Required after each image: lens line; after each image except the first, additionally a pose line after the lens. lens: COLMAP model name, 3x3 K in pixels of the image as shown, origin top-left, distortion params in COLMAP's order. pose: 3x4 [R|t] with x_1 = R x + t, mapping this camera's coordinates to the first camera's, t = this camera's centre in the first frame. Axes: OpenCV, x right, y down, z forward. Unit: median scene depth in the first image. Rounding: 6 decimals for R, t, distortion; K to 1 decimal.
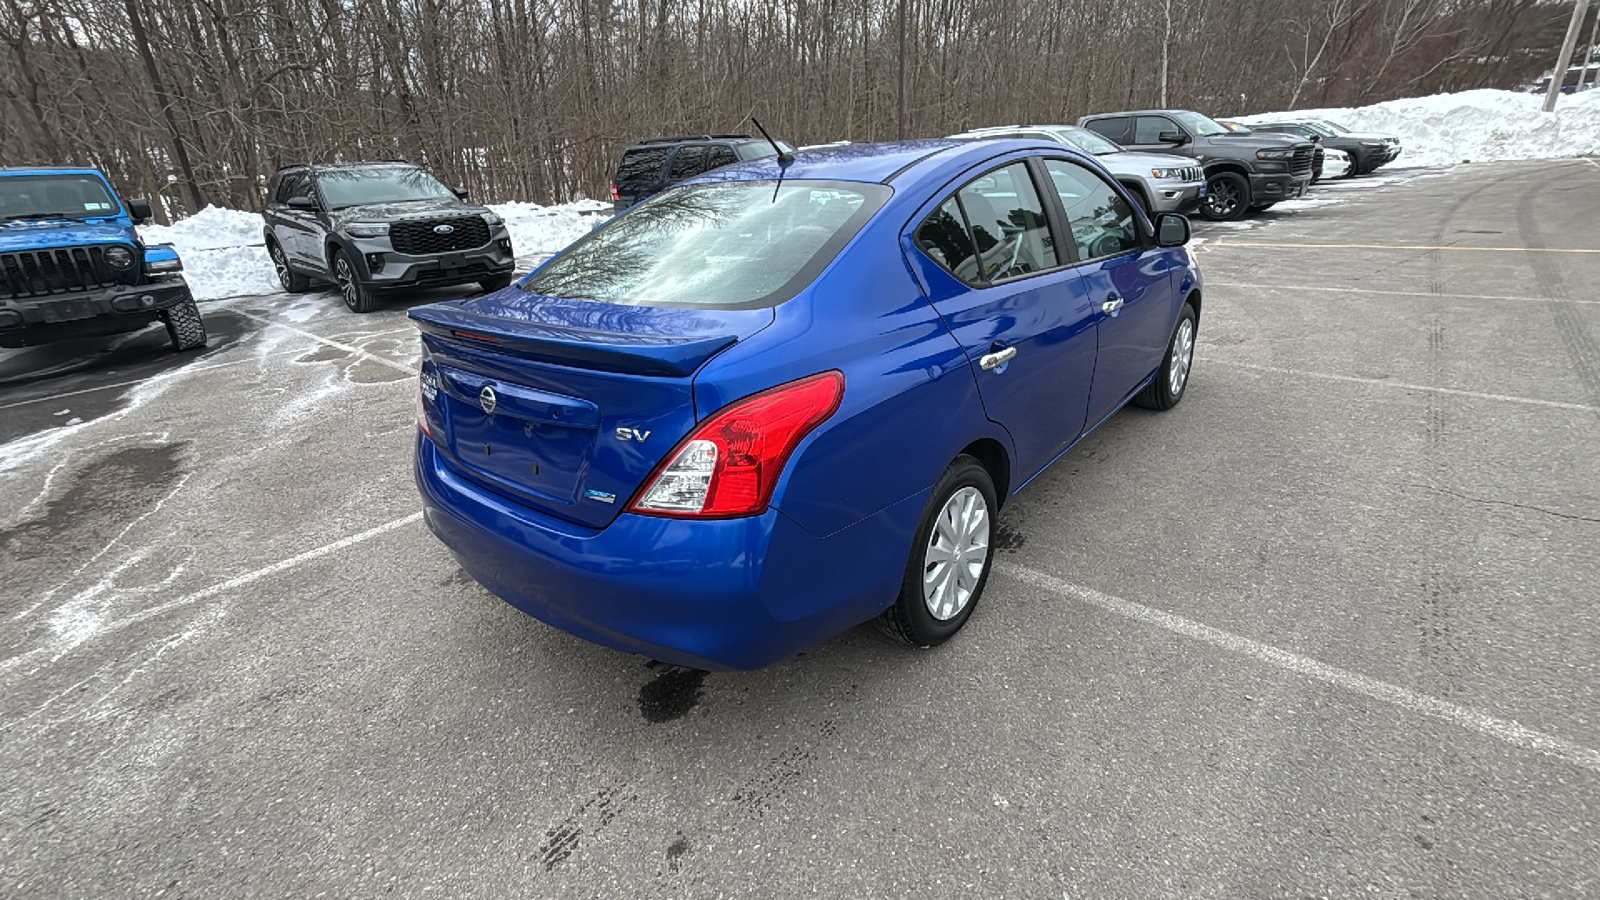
lens RADIAL K [[734.7, 0, 797.2], [0, 734.7, 449.1], [0, 0, 1]] dist [-0.001295, -0.001594]
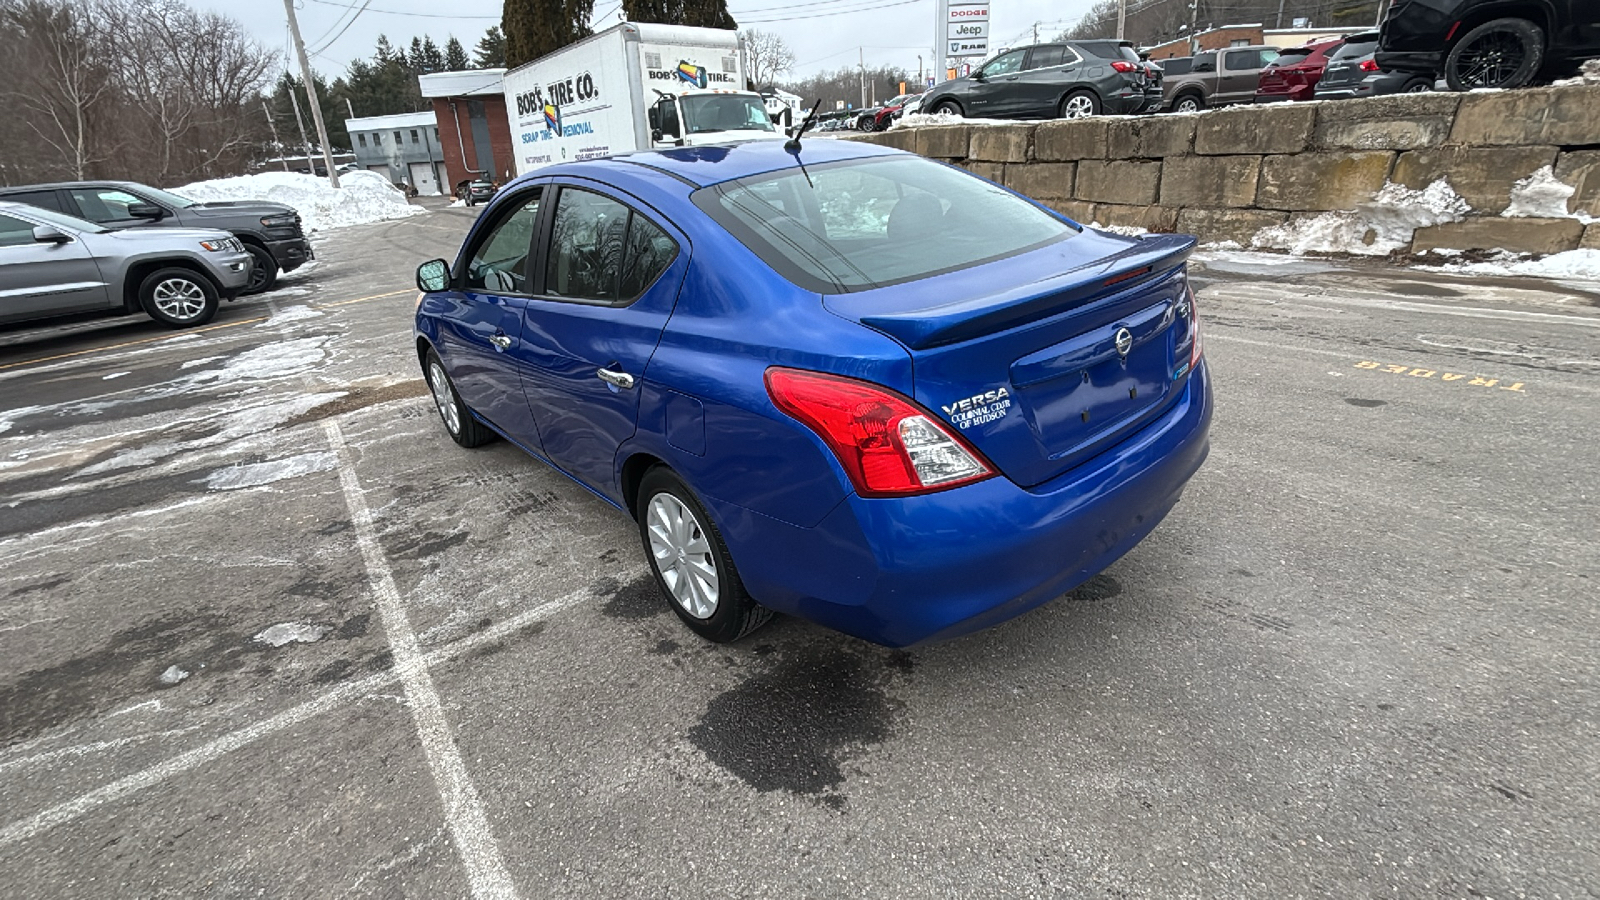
lens RADIAL K [[739.8, 0, 798.3], [0, 739.8, 446.5], [0, 0, 1]] dist [-0.008430, 0.004398]
pose [[0.200068, -0.333078, 0.921429, -0.311068], [0.431343, 0.874346, 0.222402, -0.074636], [-0.879725, 0.352956, 0.318600, 0.236477]]
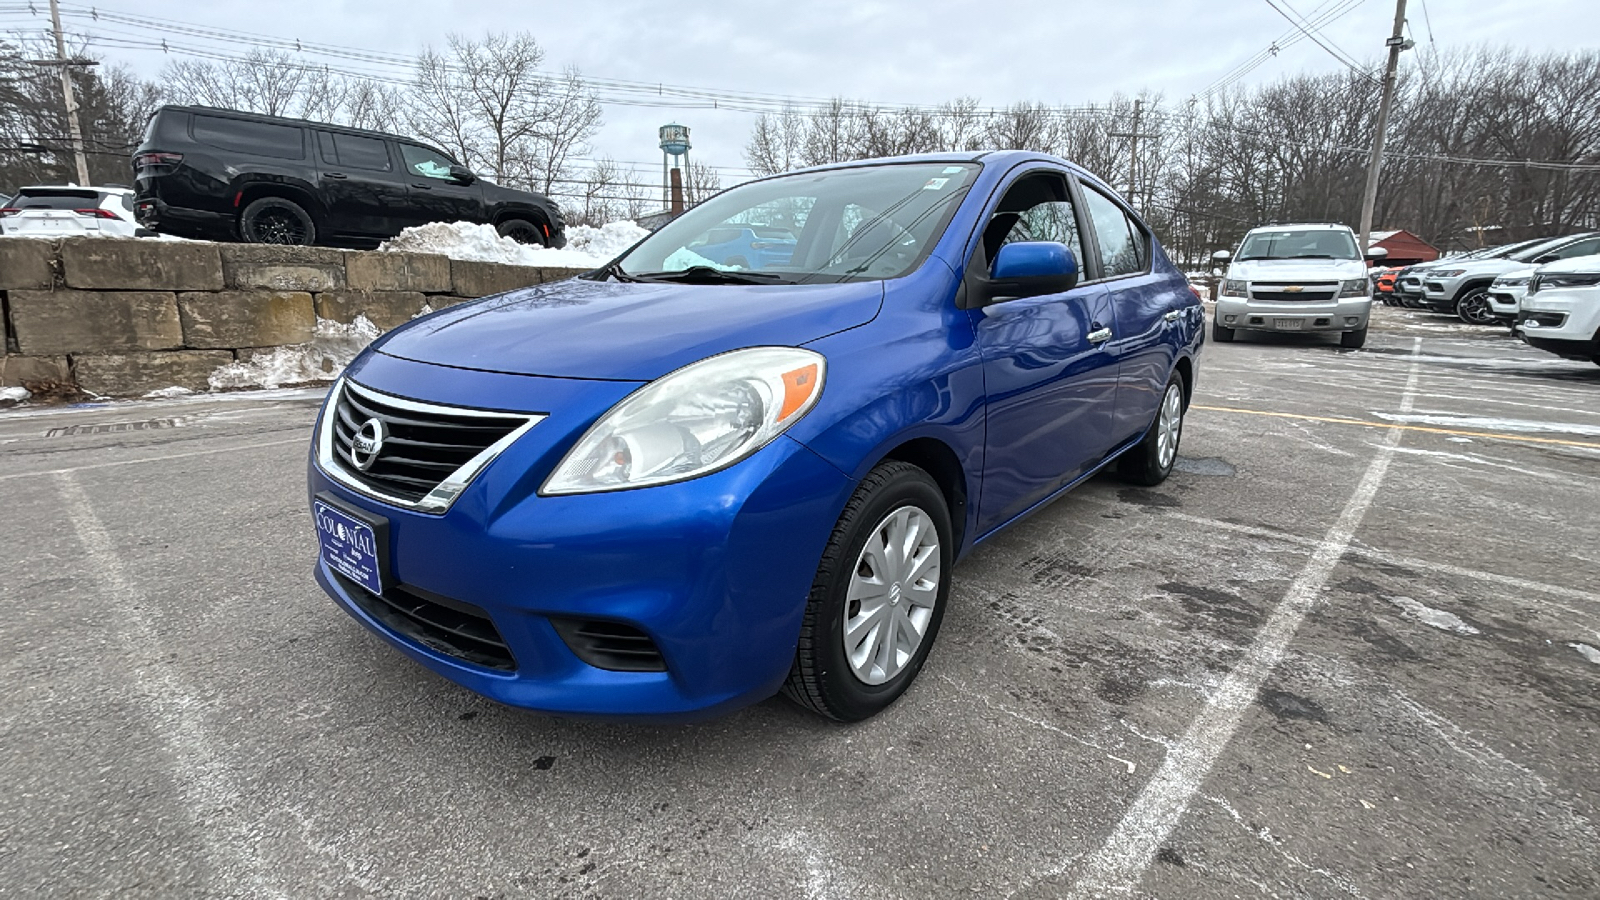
lens RADIAL K [[739.8, 0, 798.3], [0, 739.8, 446.5], [0, 0, 1]] dist [-0.008430, 0.004398]
pose [[-0.998493, 0.054594, 0.005526, 0.123167], [0.048162, 0.823676, 0.565012, -0.239575], [0.026294, 0.564427, -0.825064, 0.723386]]
